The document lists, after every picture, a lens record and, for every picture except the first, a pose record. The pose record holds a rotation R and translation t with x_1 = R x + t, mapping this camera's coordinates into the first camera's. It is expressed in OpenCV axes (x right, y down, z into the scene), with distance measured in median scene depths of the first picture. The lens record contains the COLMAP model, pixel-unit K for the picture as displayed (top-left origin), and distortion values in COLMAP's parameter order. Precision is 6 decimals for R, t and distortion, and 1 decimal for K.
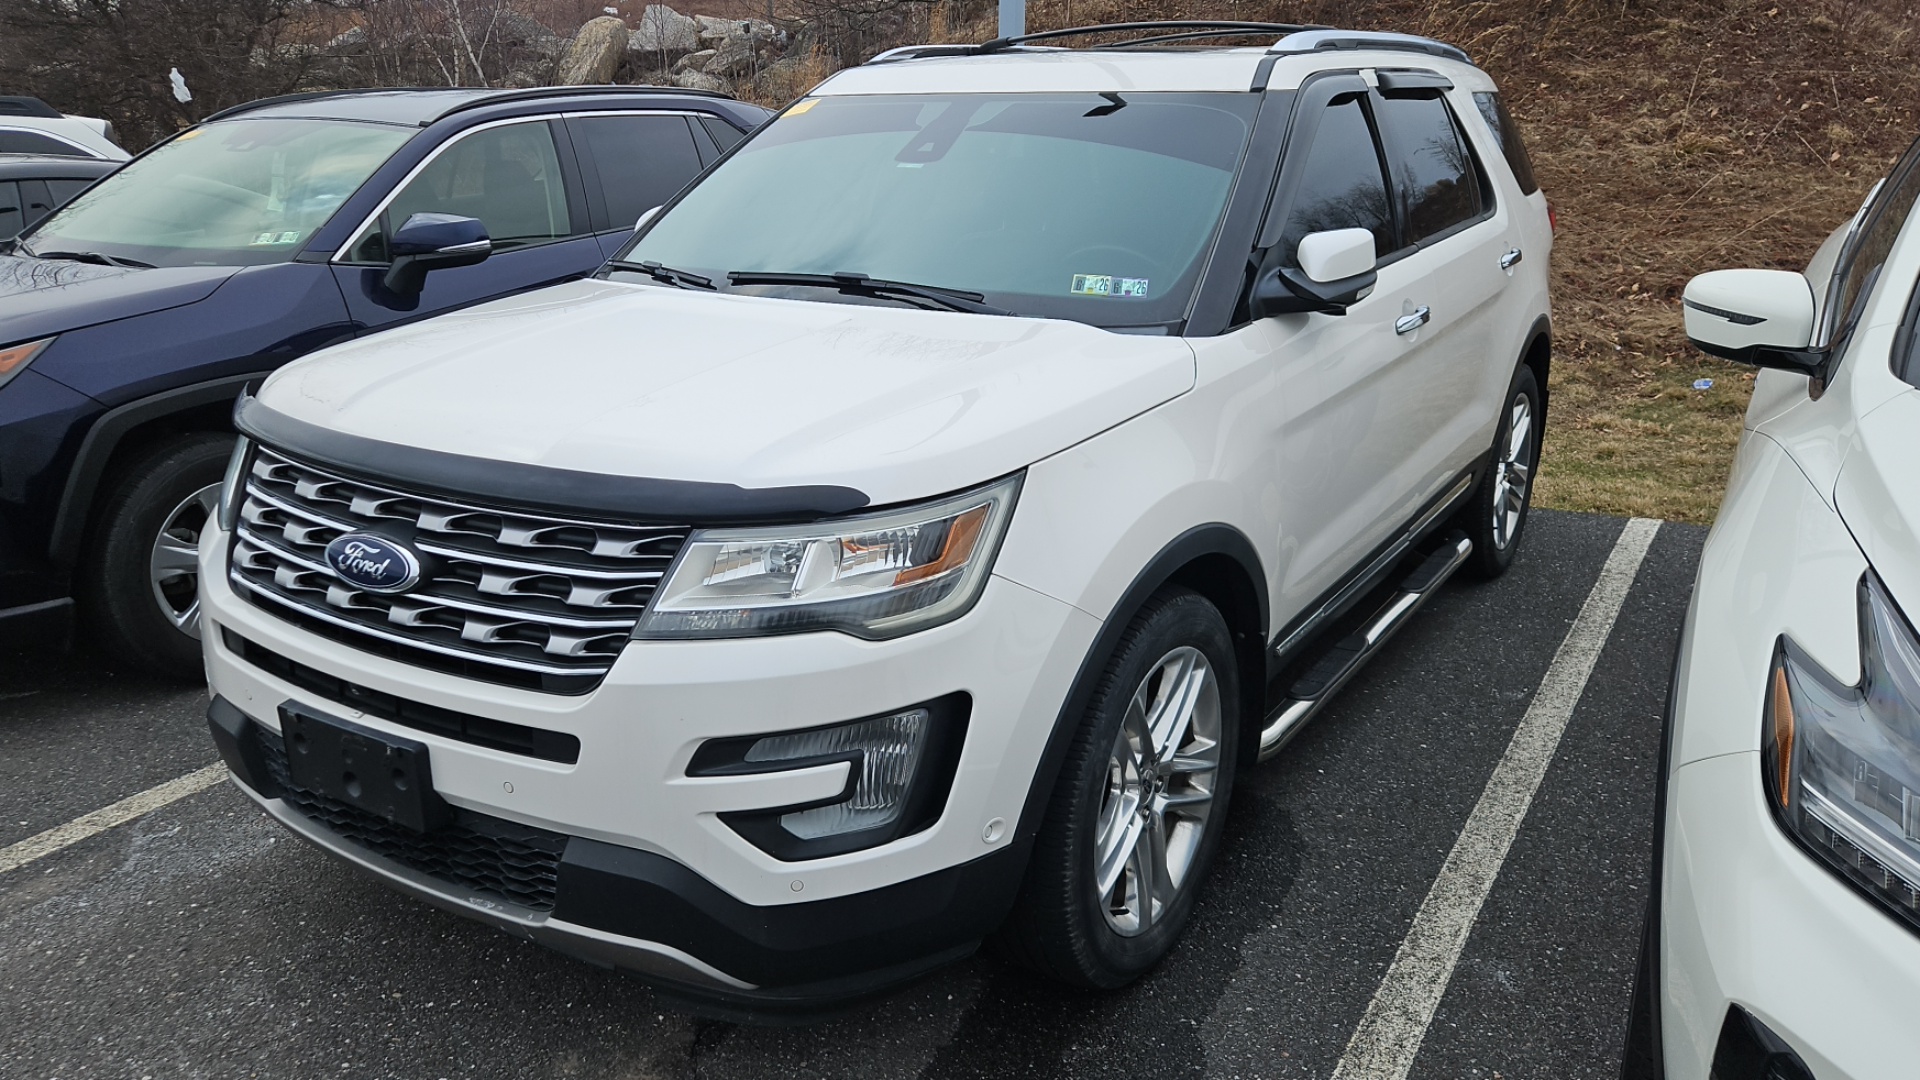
lens RADIAL K [[1375.8, 0, 960.0], [0, 1375.8, 540.0], [0, 0, 1]] dist [0.035378, -0.004511]
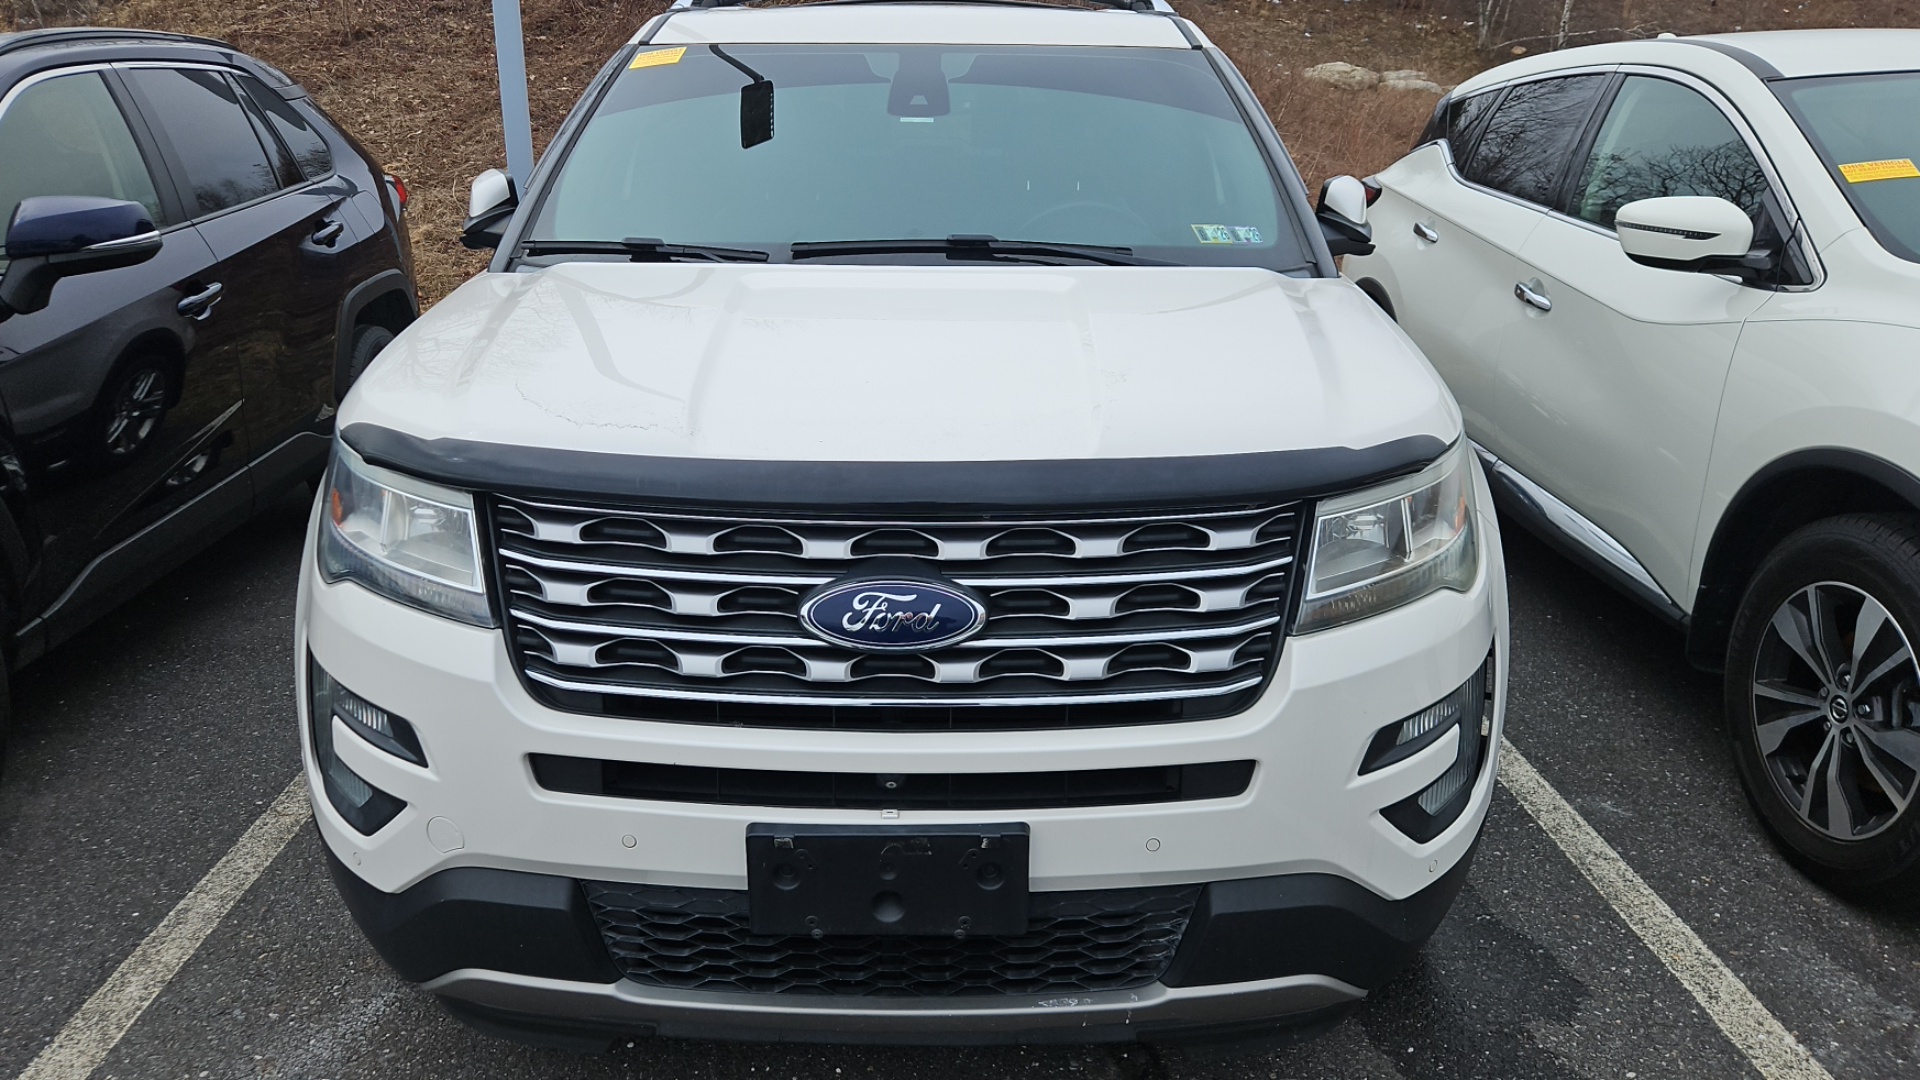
lens RADIAL K [[1375.8, 0, 960.0], [0, 1375.8, 540.0], [0, 0, 1]] dist [0.035378, -0.004511]
pose [[0.851139, -0.151983, 0.502458, -0.787166], [0.148569, 0.987779, 0.047114, -0.056265], [-0.503478, 0.034549, 0.863317, 0.326317]]
